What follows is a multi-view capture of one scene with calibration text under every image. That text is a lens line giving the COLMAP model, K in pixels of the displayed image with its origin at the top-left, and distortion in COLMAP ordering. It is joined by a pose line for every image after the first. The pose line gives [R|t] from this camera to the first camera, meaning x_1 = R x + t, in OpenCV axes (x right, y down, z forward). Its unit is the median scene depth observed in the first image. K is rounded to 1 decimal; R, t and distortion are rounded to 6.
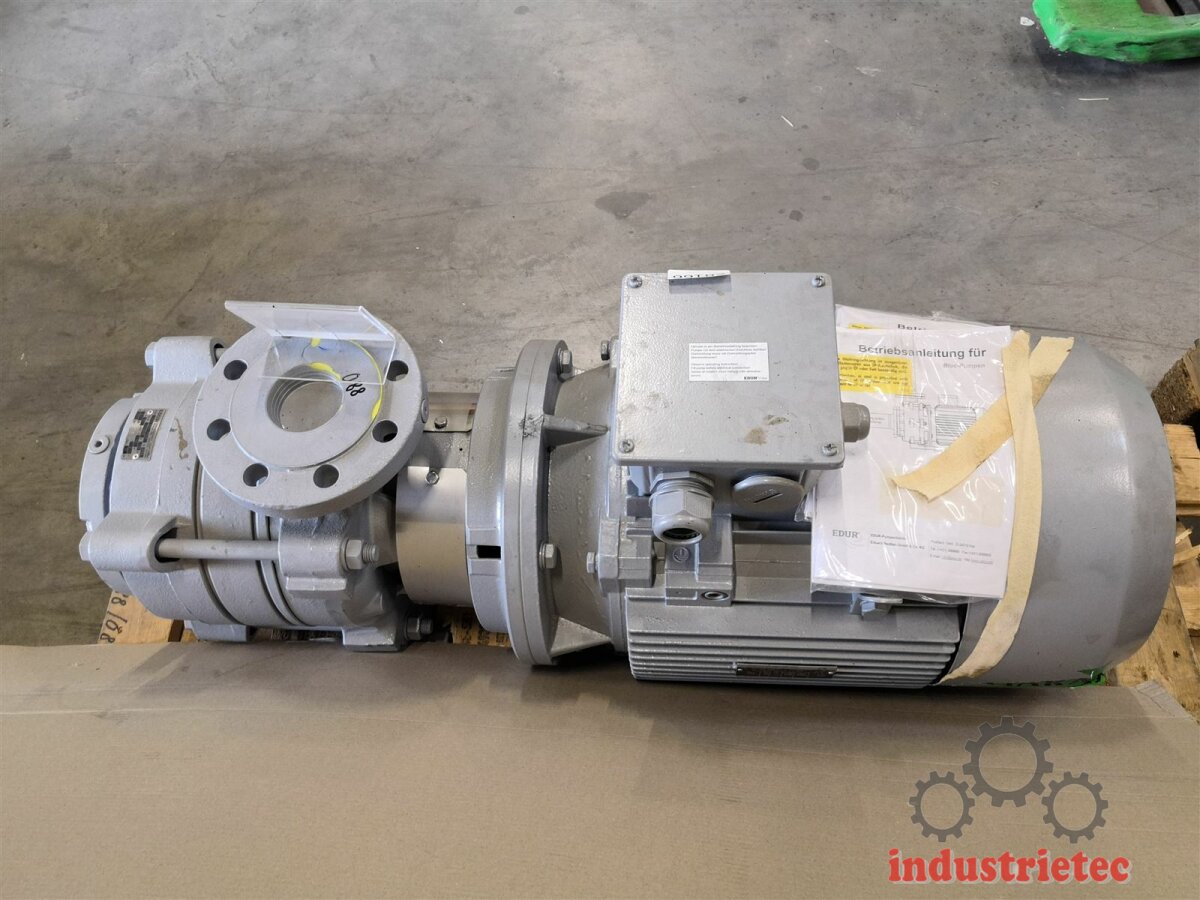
lens RADIAL K [[973.3, 0, 624.3], [0, 973.3, 453.8], [0, 0, 1]] dist [-0.034669, 0.089643]
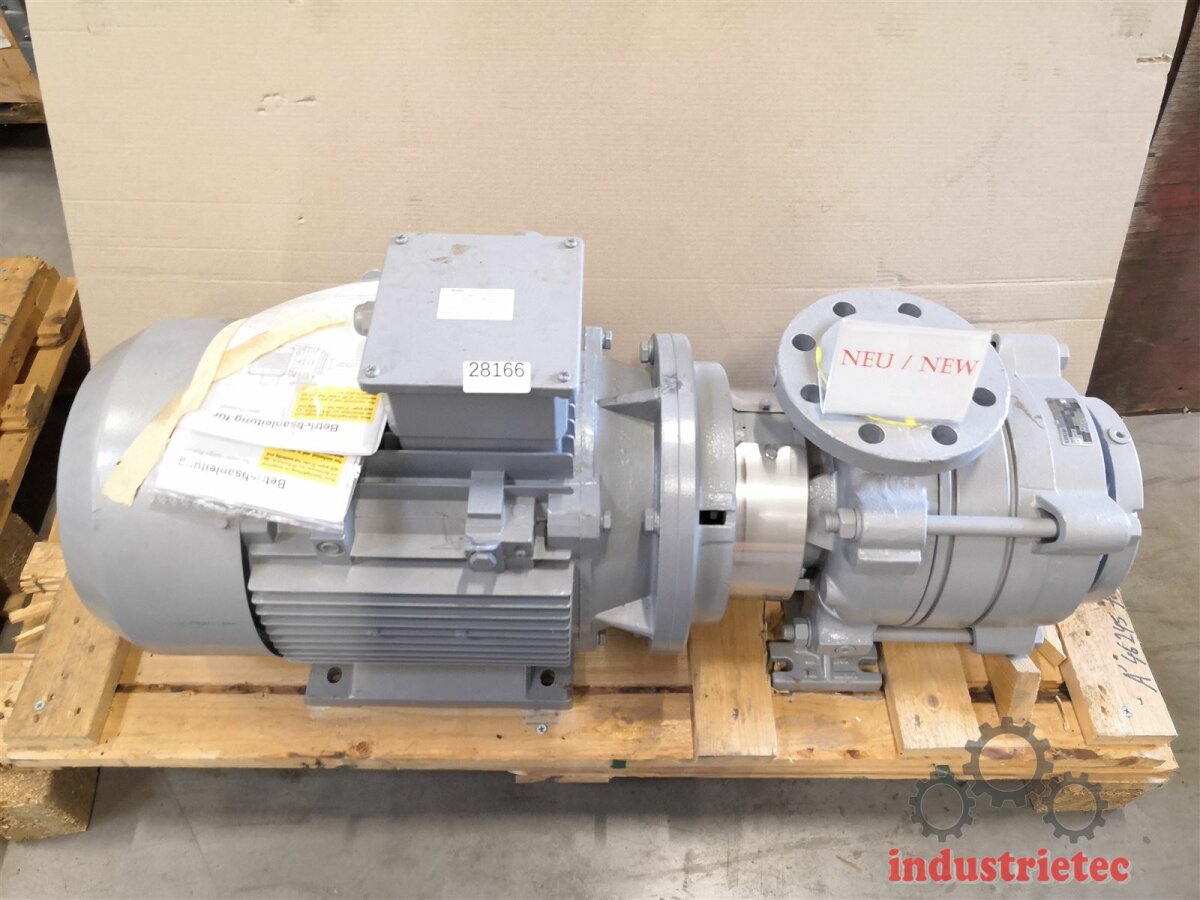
lens RADIAL K [[958.9, 0, 635.2], [0, 958.9, 451.0], [0, 0, 1]] dist [0.023251, -0.005260]
pose [[-0.998942, 0.045890, -0.002970, -0.052328], [-0.022429, -0.429818, 0.902637, -1.010273], [0.040146, 0.901749, 0.430393, 0.626530]]
